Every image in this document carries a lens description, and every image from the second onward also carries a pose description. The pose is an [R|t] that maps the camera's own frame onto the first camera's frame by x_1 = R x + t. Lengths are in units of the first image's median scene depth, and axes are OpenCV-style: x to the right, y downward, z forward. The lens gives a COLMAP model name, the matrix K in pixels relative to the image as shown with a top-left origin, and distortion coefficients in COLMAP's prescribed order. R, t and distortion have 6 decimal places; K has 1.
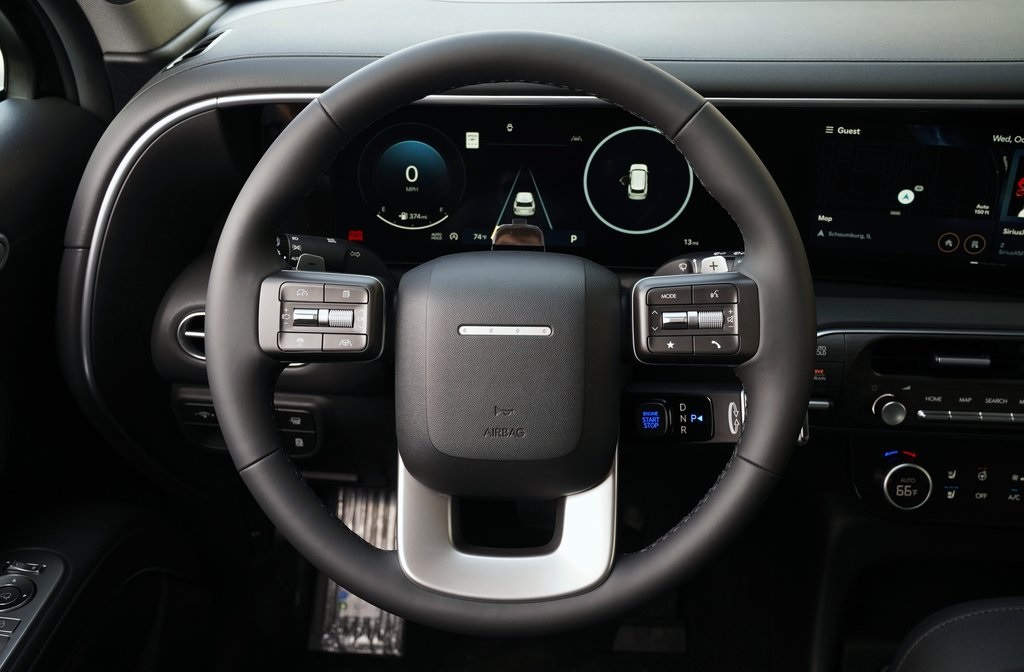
lens RADIAL K [[1030.0, 0, 506.9], [0, 1030.0, 337.4], [0, 0, 1]] dist [0.048030, 0.000000]
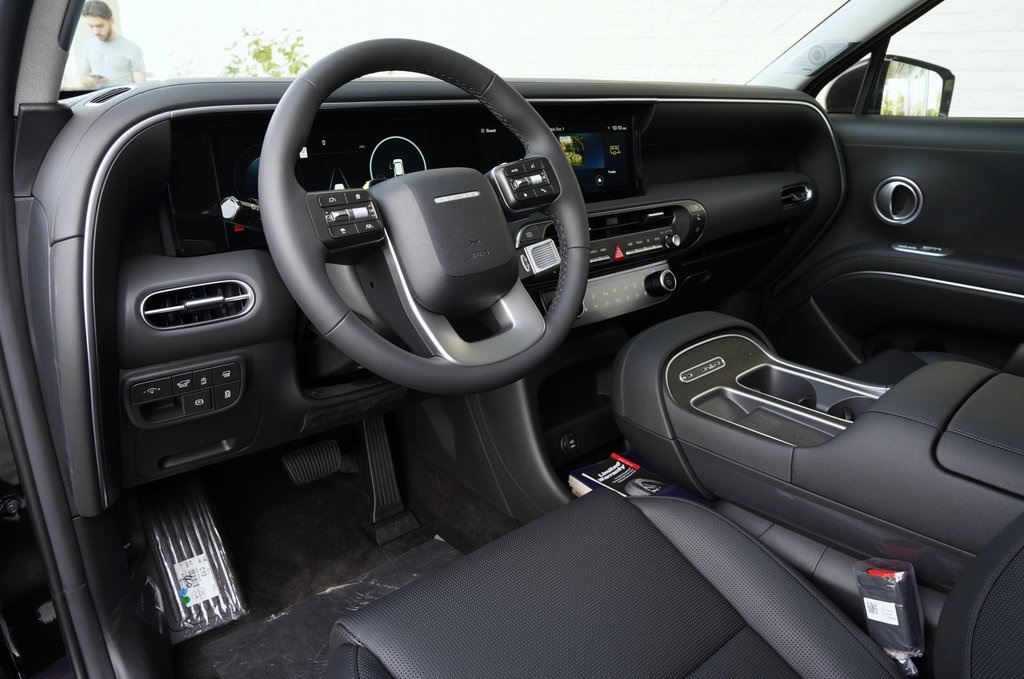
lens RADIAL K [[707.7, 0, 516.9], [0, 707.7, 333.5], [0, 0, 1]] dist [-0.117353, 0.061553]
pose [[0.715337, -0.231379, 0.659361, -0.553445], [0.342365, 0.938626, -0.042052, 0.212486], [-0.609163, 0.255823, 0.750649, 0.116282]]
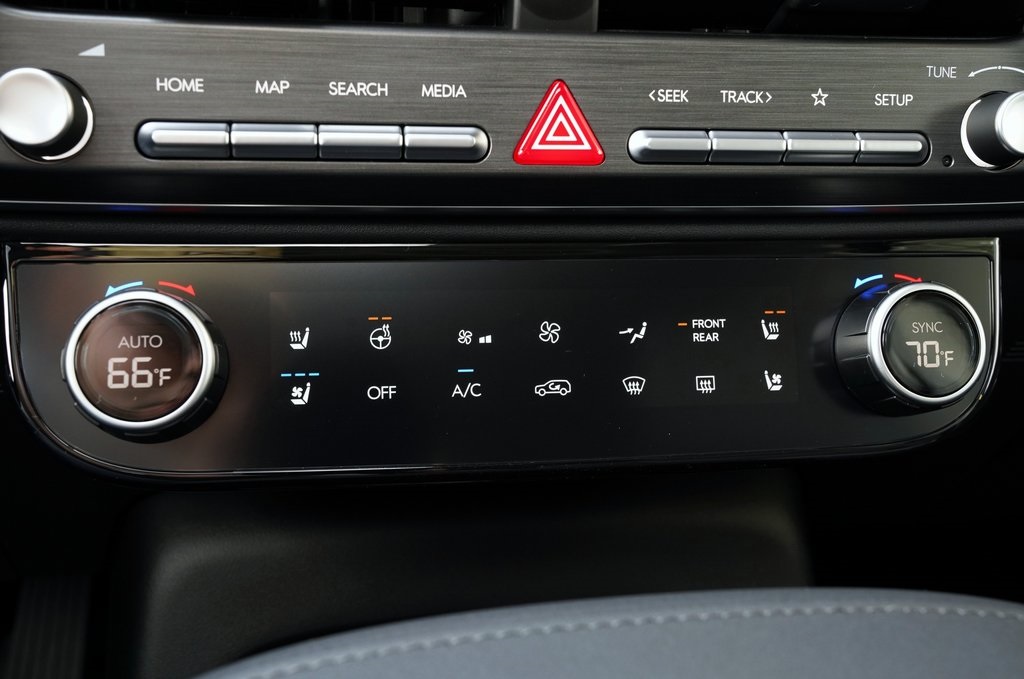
lens RADIAL K [[1099.4, 0, 515.1], [0, 1099.4, 339.2], [0, 0, 1]] dist [-0.008766, 0.000000]
pose [[0.971616, -0.042695, 0.232678, 0.427685], [0.081690, 0.983628, -0.160632, 0.207173], [-0.222010, 0.175080, 0.959197, 0.639727]]
